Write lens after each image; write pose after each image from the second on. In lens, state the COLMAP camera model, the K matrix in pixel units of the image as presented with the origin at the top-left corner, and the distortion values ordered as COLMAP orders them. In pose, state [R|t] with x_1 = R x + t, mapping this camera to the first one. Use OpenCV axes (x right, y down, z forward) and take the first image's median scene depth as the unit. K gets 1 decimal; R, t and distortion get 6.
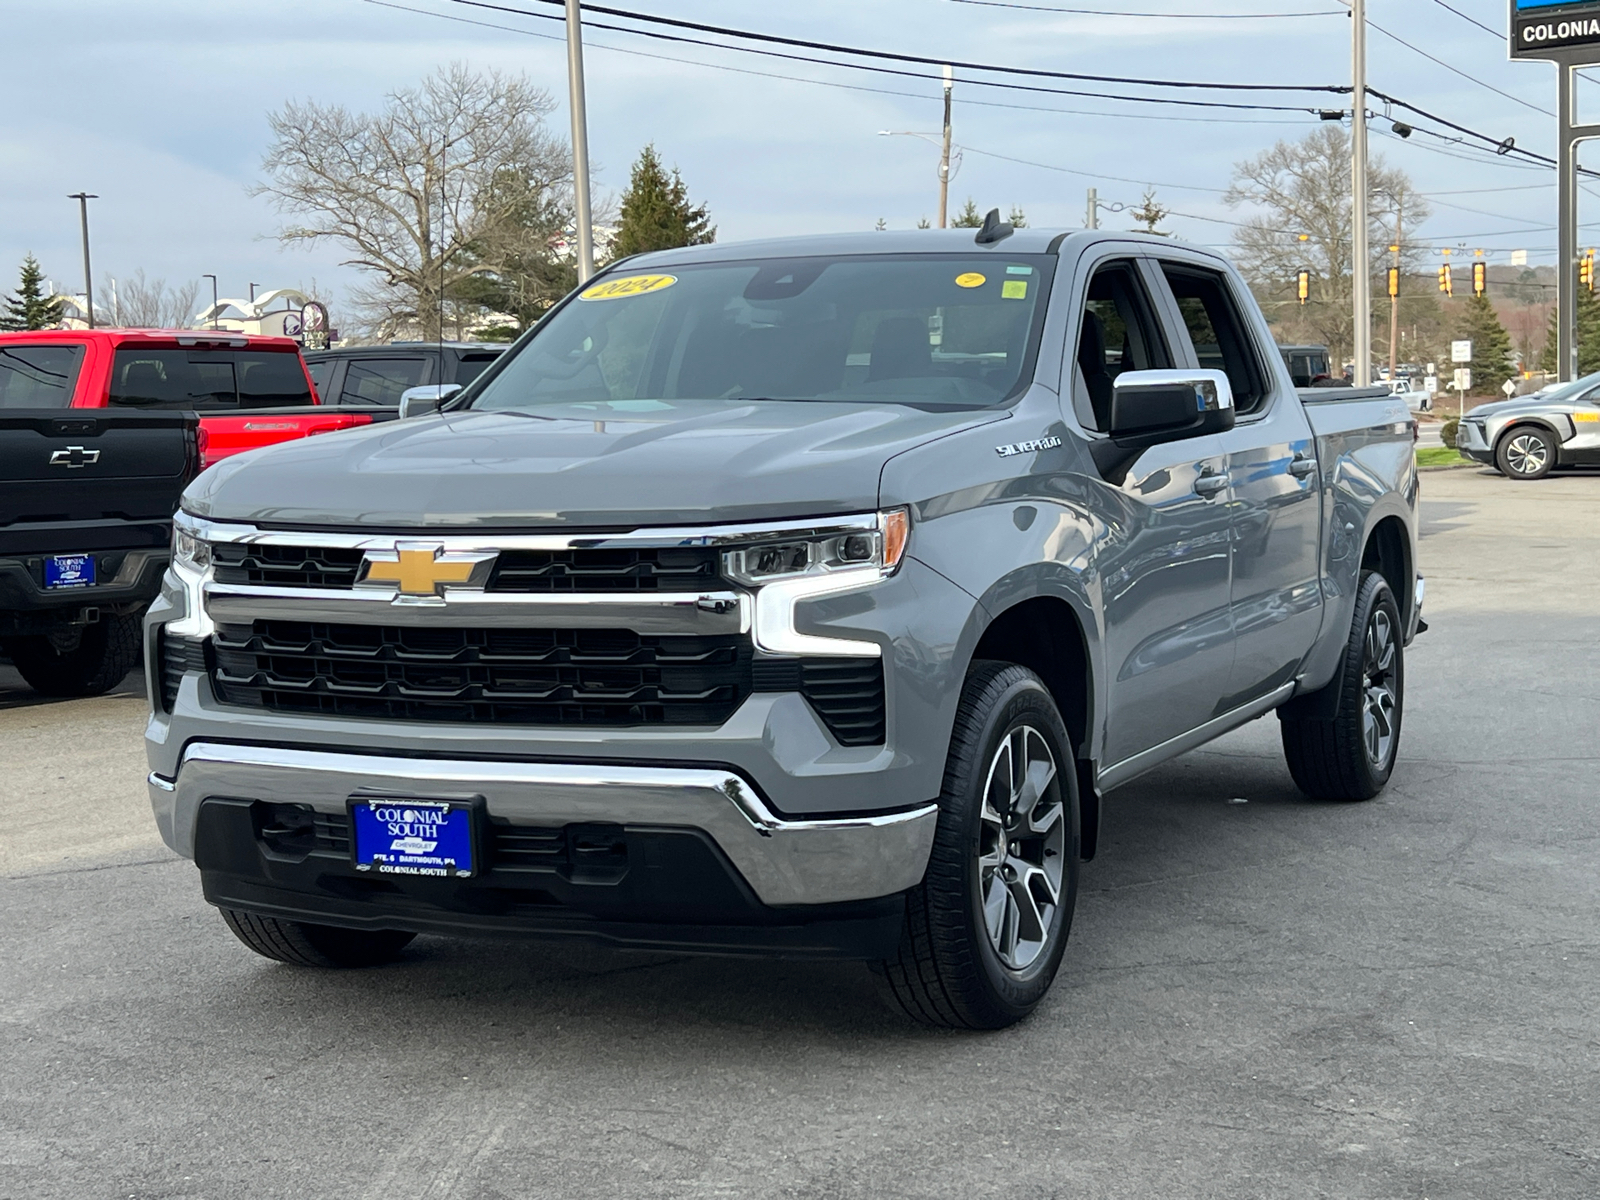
lens RADIAL K [[2495.2, 0, 781.1], [0, 2495.2, 592.9], [0, 0, 1]] dist [0.088904, -0.072681]
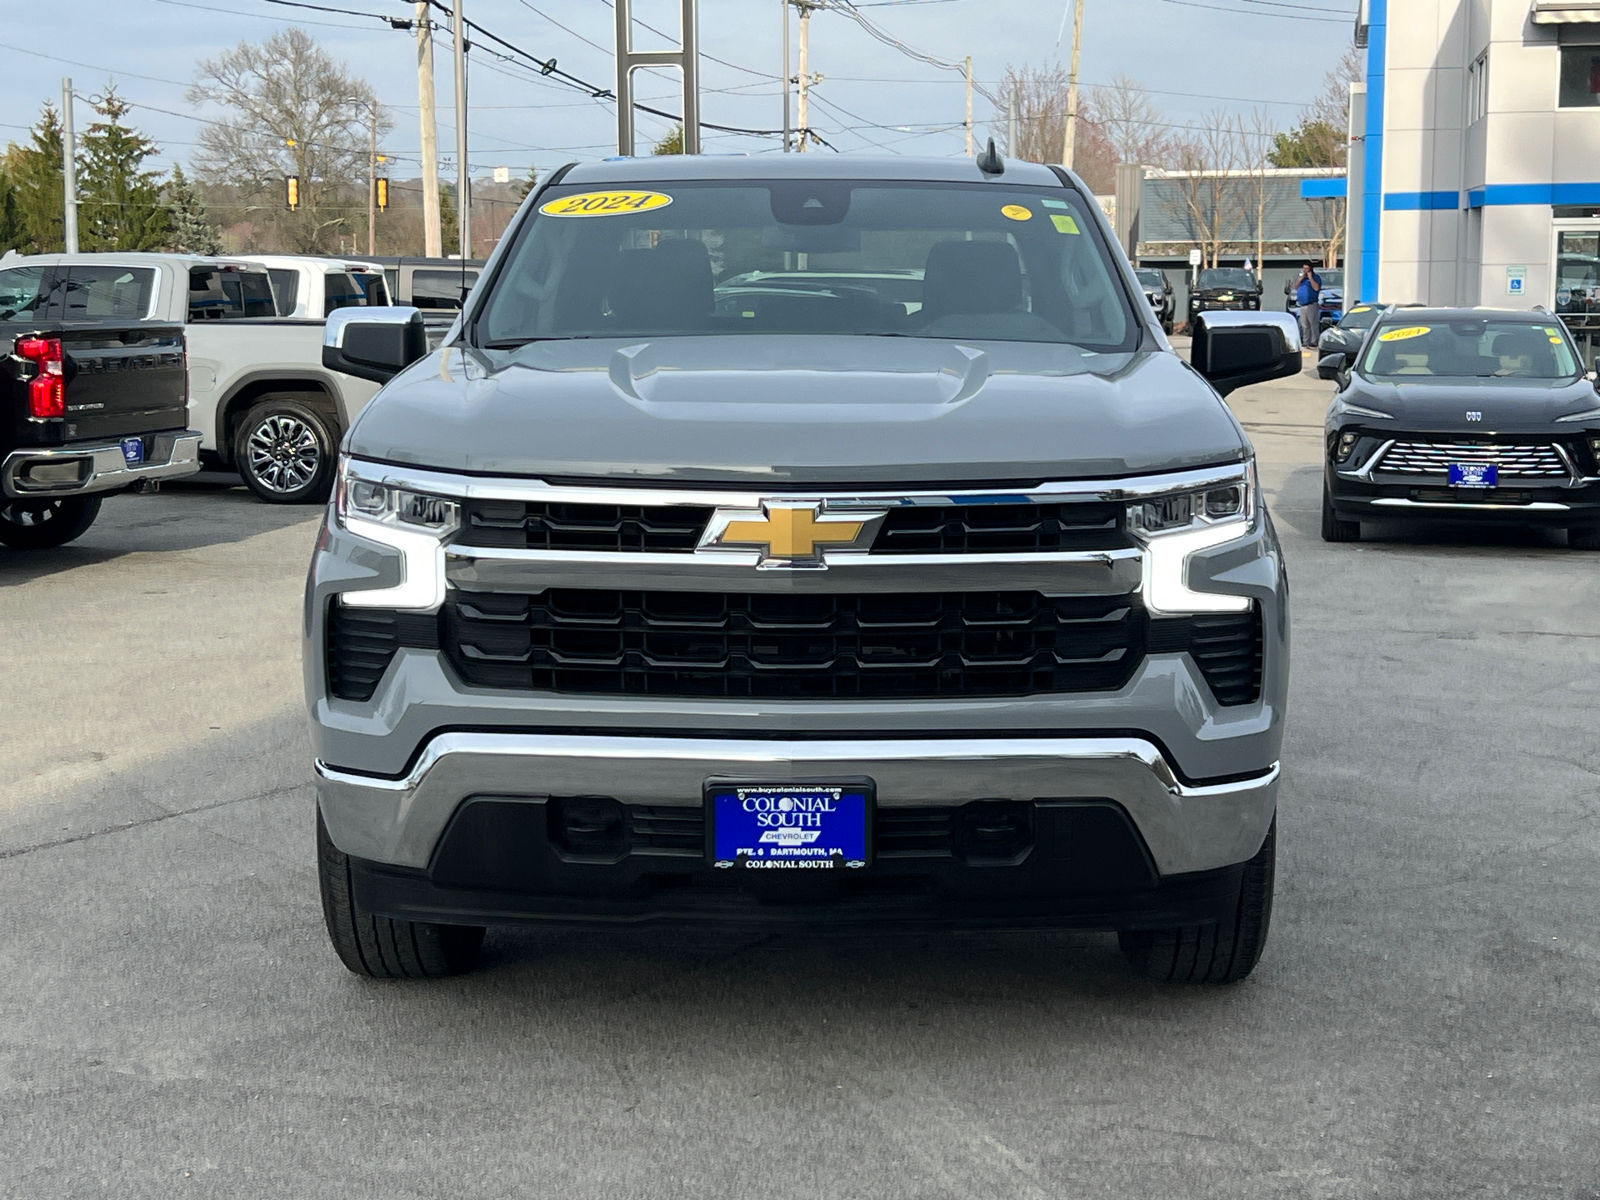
lens RADIAL K [[2487.6, 0, 833.5], [0, 2487.6, 602.3], [0, 0, 1]] dist [0.111633, -0.159478]
pose [[0.908452, -0.029024, 0.416981, -0.464856], [0.012108, 0.998995, 0.043157, -0.019955], [-0.417814, -0.034158, 0.907890, 0.169313]]
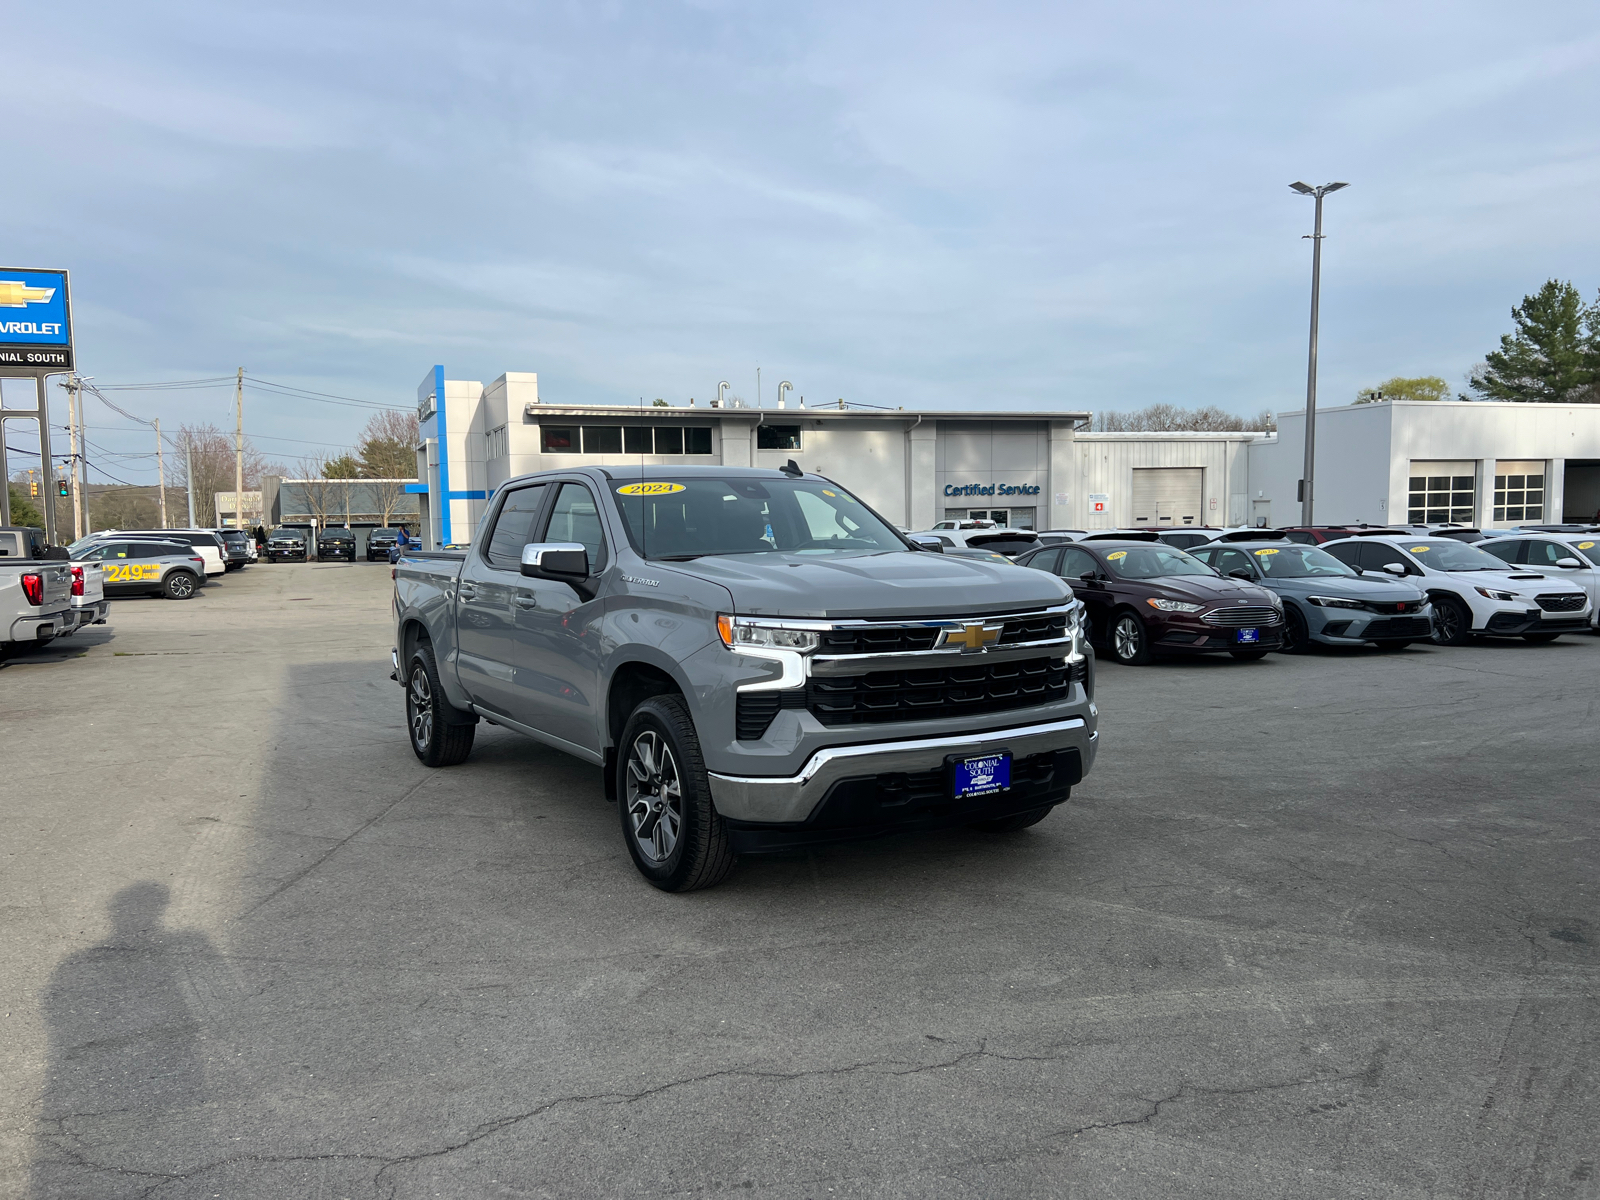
lens RADIAL K [[1185.8, 0, 787.4], [0, 1185.8, 598.0], [0, 0, 1]] dist [0.056092, -0.072752]
pose [[0.557940, -0.034191, 0.829176, -0.902989], [0.071188, 0.997440, -0.006772, -0.038659], [-0.826822, 0.062806, 0.558946, 0.559948]]
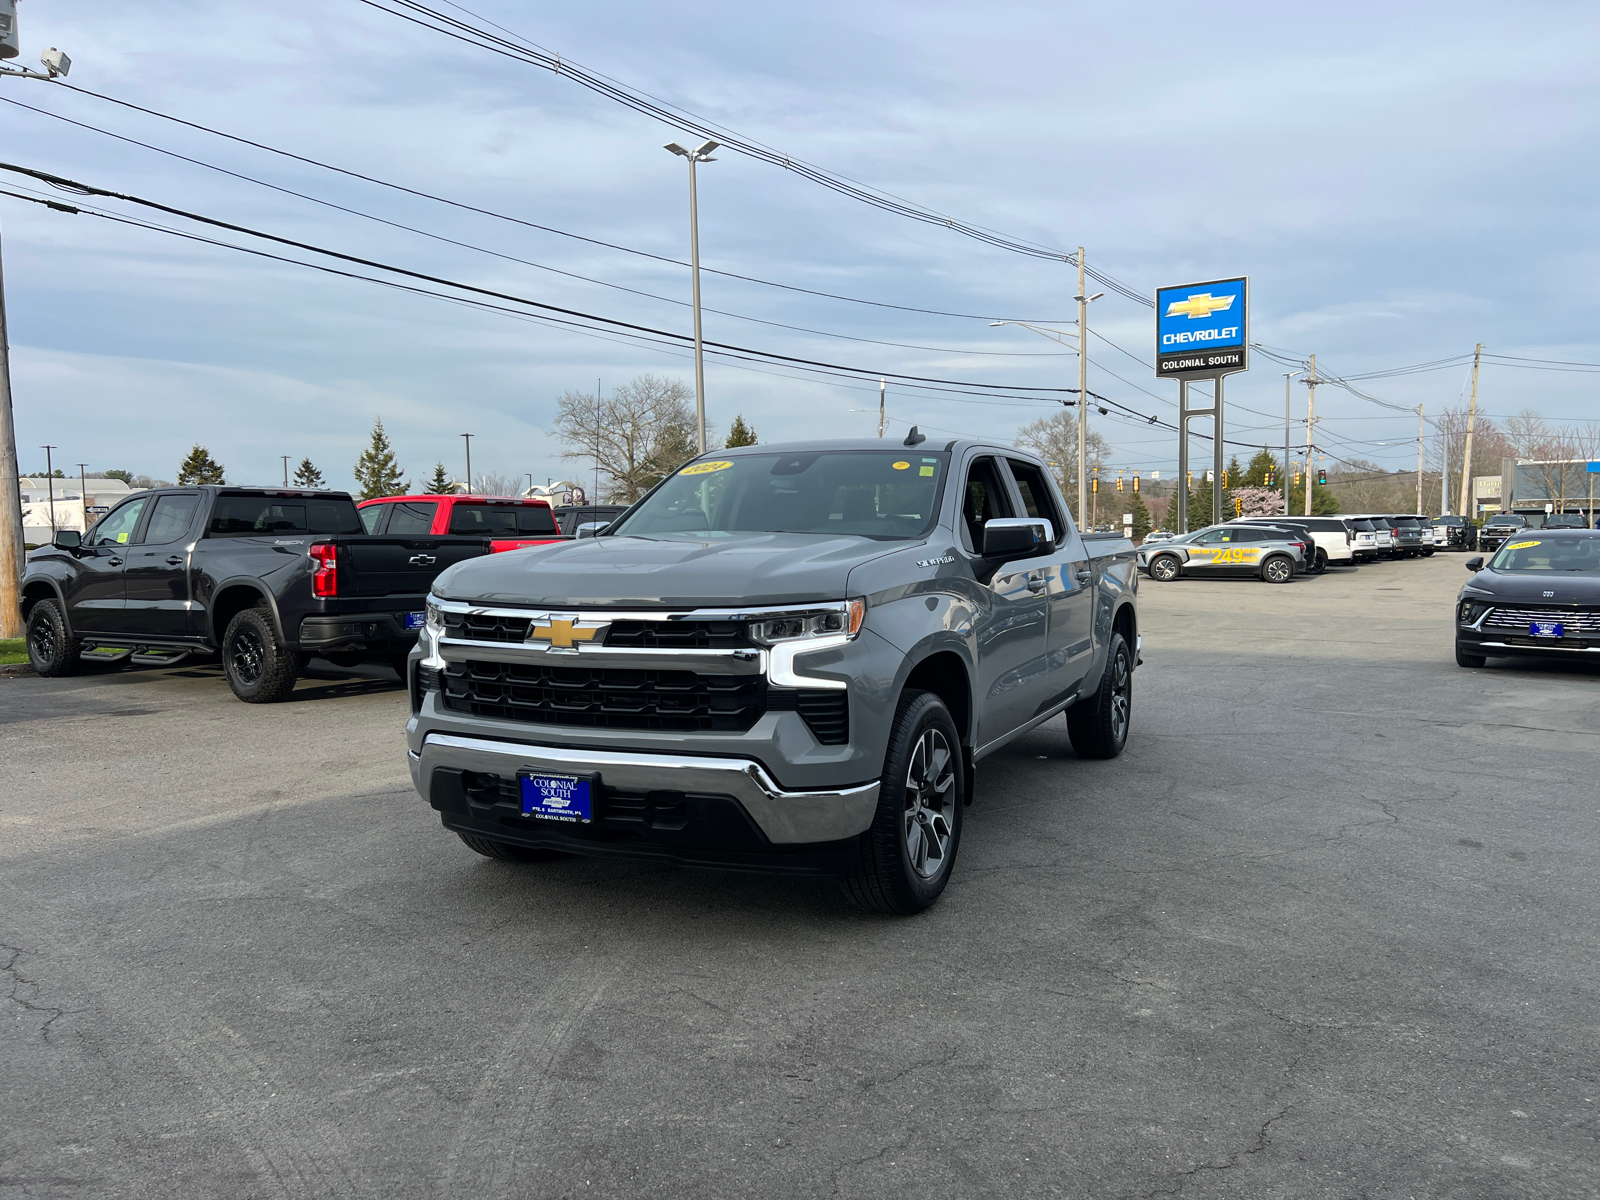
lens RADIAL K [[1195.8, 0, 800.0], [0, 1195.8, 600.0], [0, 0, 1]] dist [0.023320, -0.006640]
pose [[0.999899, 0.014186, -0.000375, 0.008465], [-0.014191, 0.999591, -0.024810, -0.011895], [0.000023, 0.024813, 0.999692, 0.204804]]
